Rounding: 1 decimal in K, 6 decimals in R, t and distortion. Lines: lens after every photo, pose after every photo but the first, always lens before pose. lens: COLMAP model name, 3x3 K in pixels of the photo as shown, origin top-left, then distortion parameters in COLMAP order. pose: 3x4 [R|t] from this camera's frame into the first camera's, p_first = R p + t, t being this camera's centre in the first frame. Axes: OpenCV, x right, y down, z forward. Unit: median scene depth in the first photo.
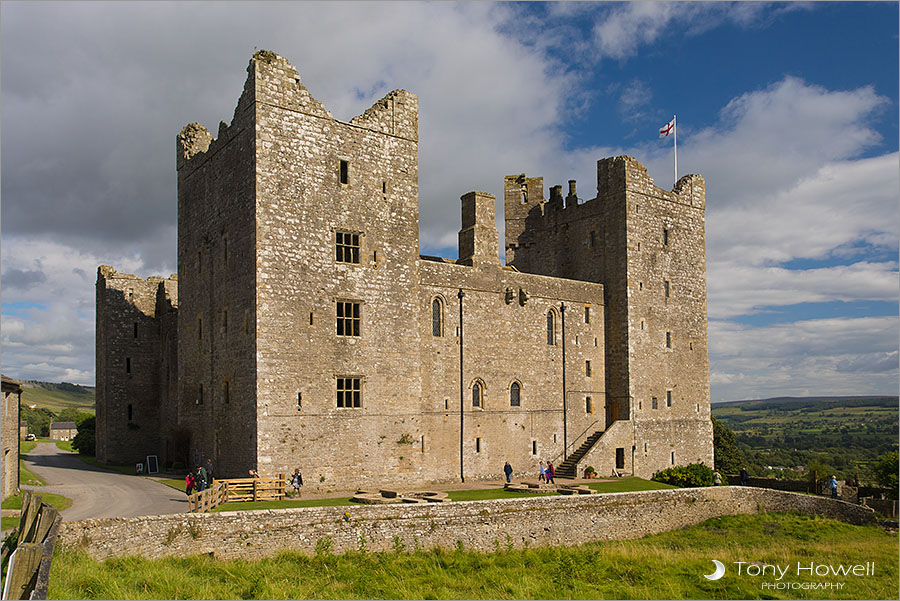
lens RADIAL K [[750.0, 0, 471.9], [0, 750.0, 401.6], [0, 0, 1]] dist [0.025681, -0.023807]
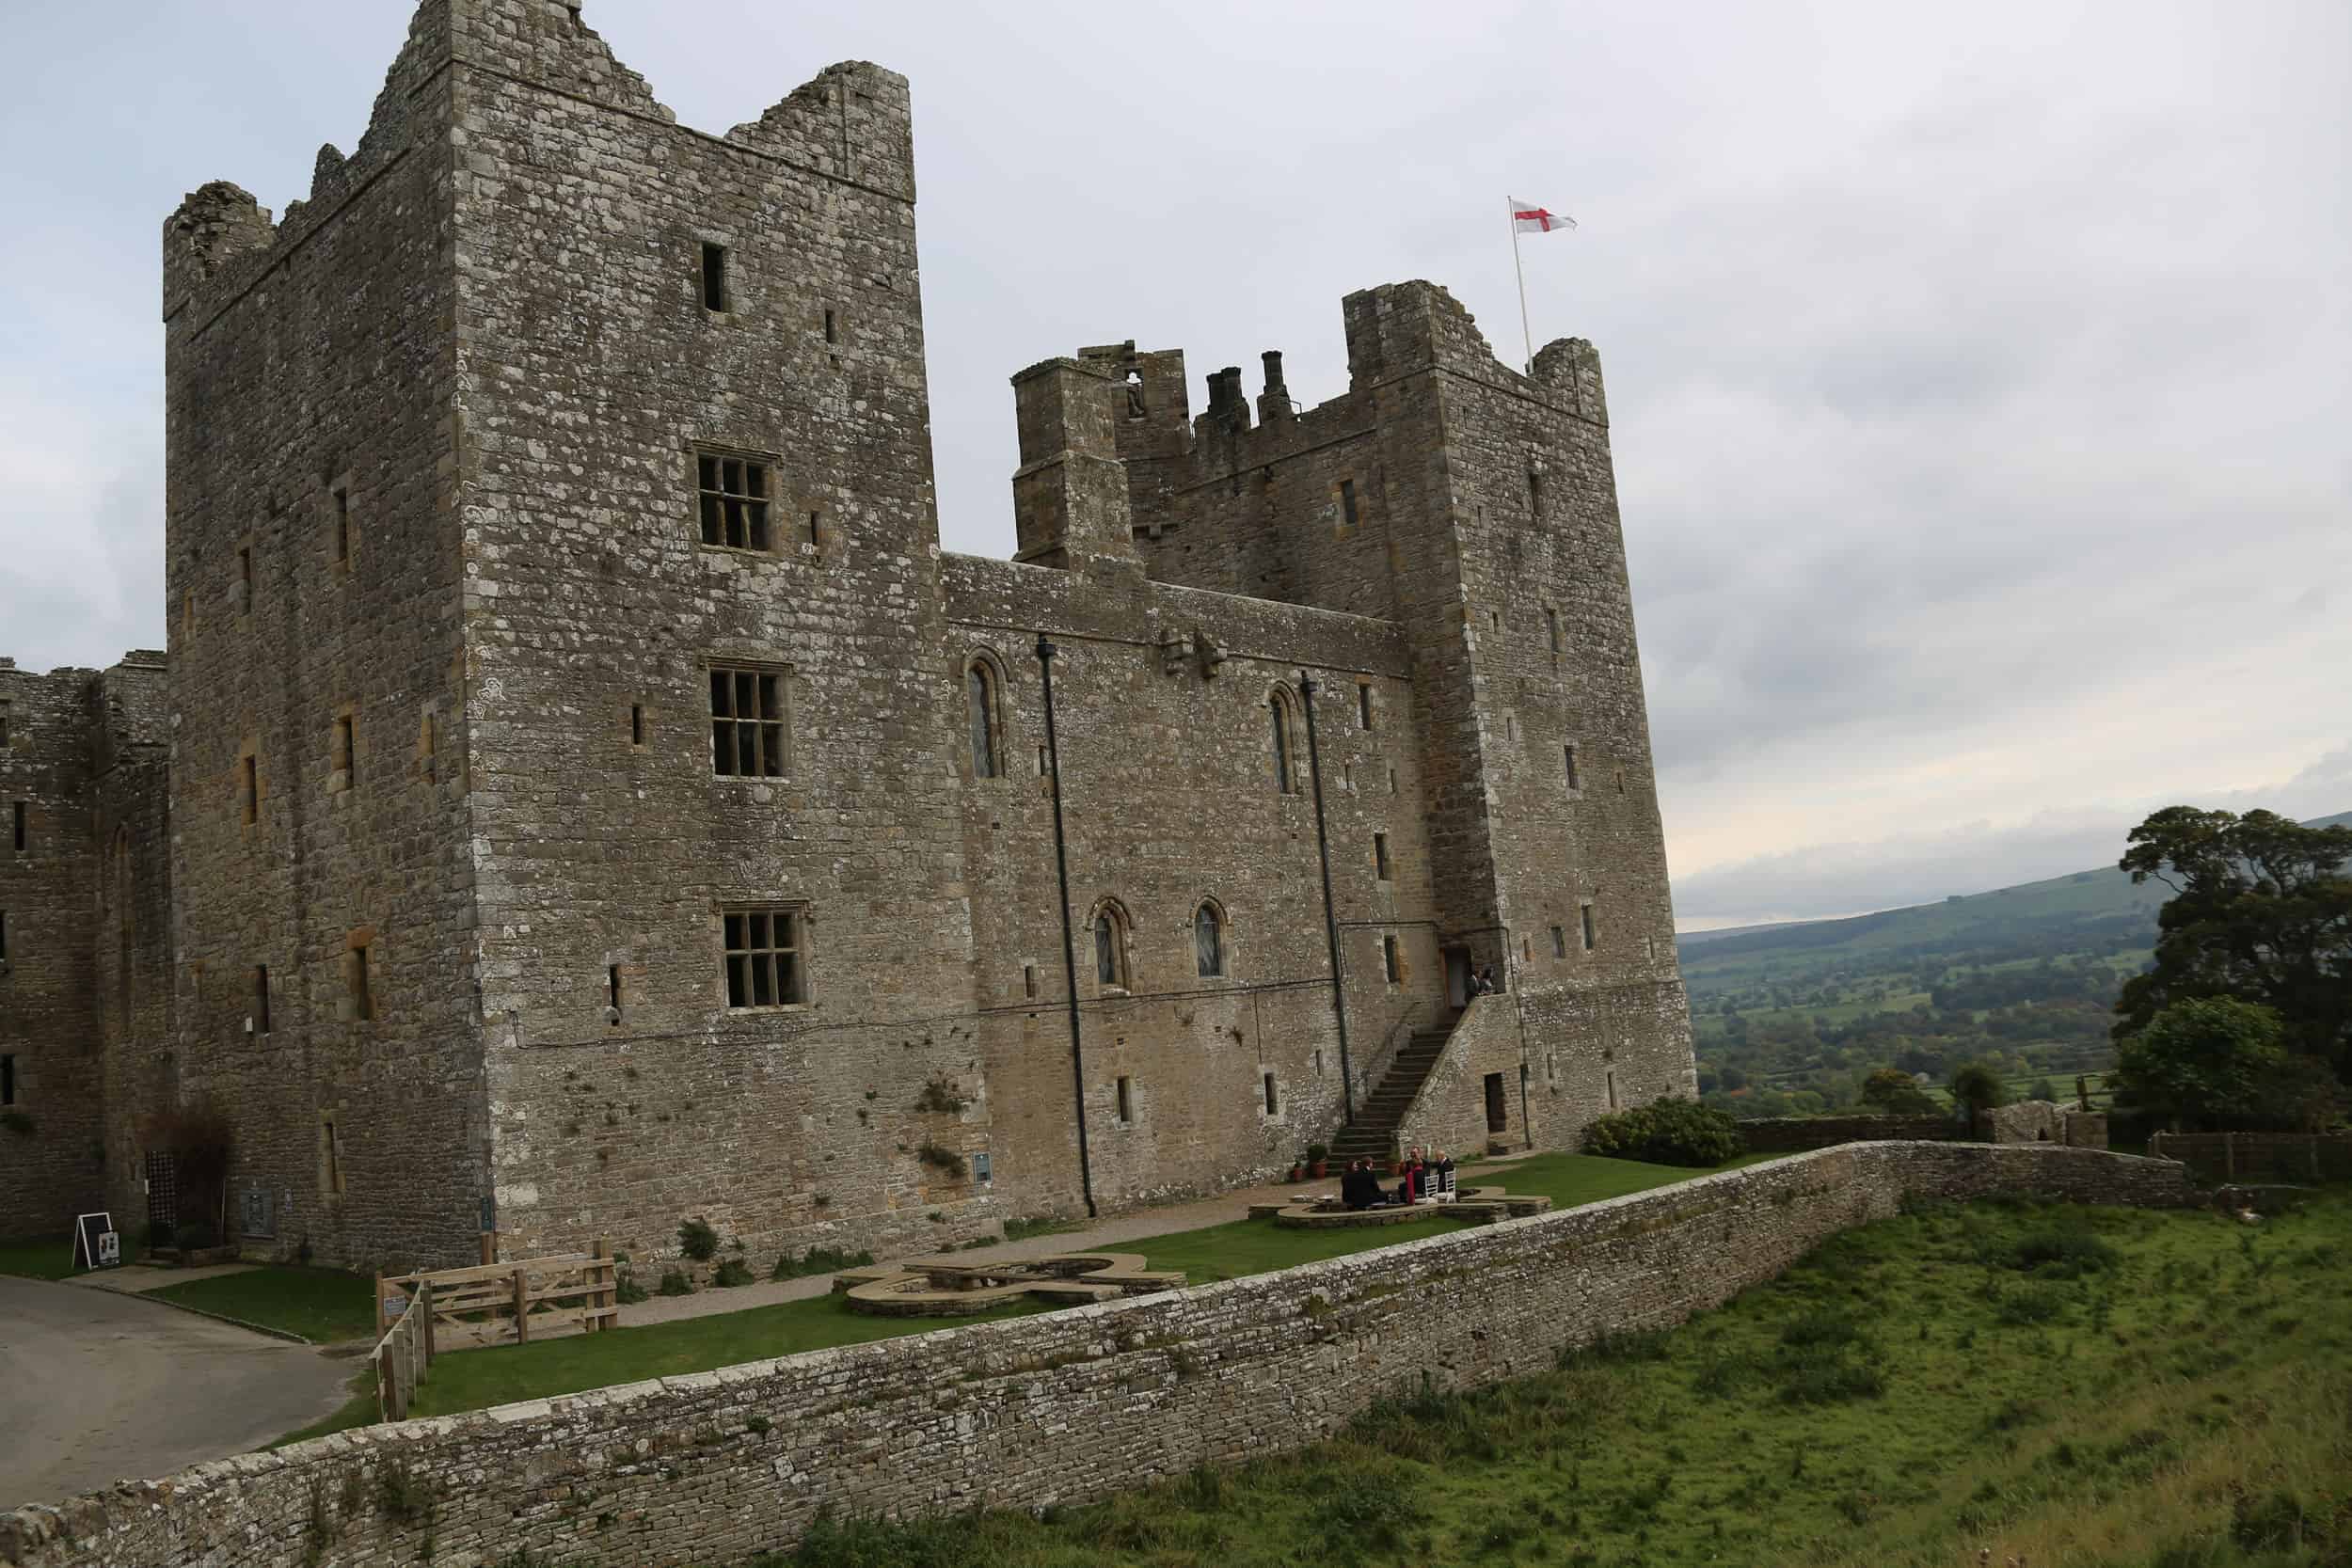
lens RADIAL K [[1873.2, 0, 1190.8], [0, 1873.2, 820.6], [0, 0, 1]] dist [-0.141239, 0.046344]
pose [[0.979284, -0.058944, 0.193722, -0.129575], [0.077110, 0.993166, -0.087607, 0.012037], [-0.187234, 0.100730, 0.977137, 0.202783]]
